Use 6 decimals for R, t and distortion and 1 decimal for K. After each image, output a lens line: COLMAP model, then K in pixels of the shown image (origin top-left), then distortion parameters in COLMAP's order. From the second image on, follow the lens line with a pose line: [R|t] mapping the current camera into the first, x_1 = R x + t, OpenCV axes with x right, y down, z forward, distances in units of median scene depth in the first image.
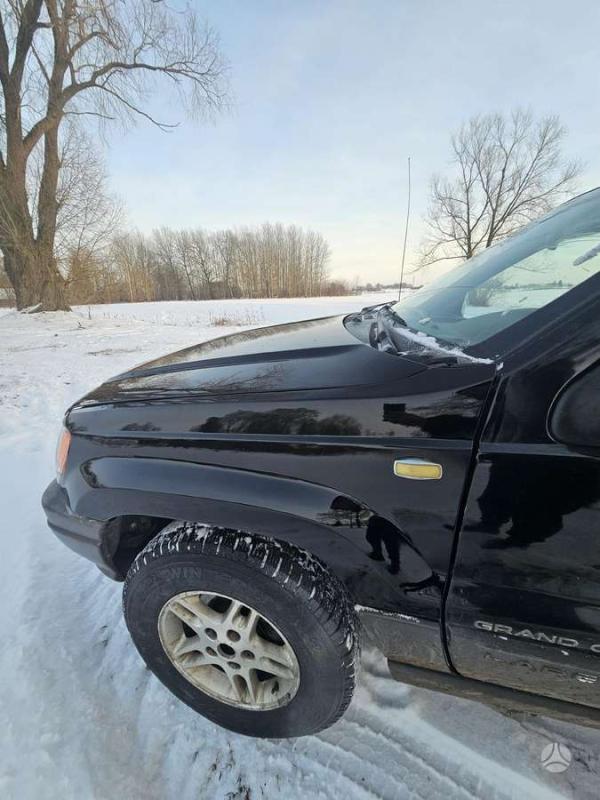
lens RADIAL K [[328.5, 0, 304.8], [0, 328.5, 399.2], [0, 0, 1]] dist [-0.001845, 0.001647]
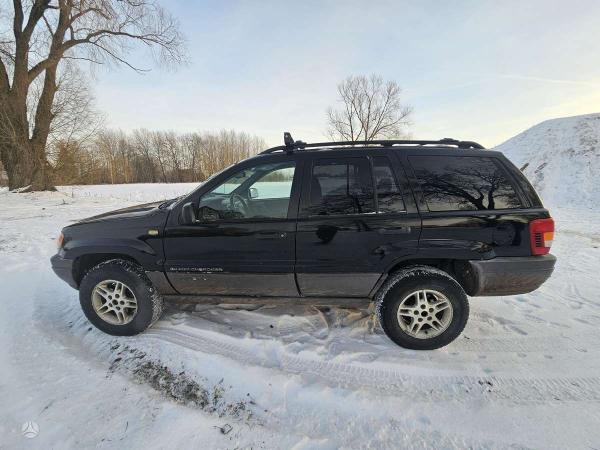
lens RADIAL K [[246.4, 0, 297.7], [0, 246.4, 224.3], [0, 0, 1]] dist [-0.001845, 0.001647]
pose [[0.985463, -0.016917, 0.169045, 0.077129], [0.038616, 0.991289, -0.125914, 0.027109], [-0.165443, 0.130611, 0.977532, -0.118942]]
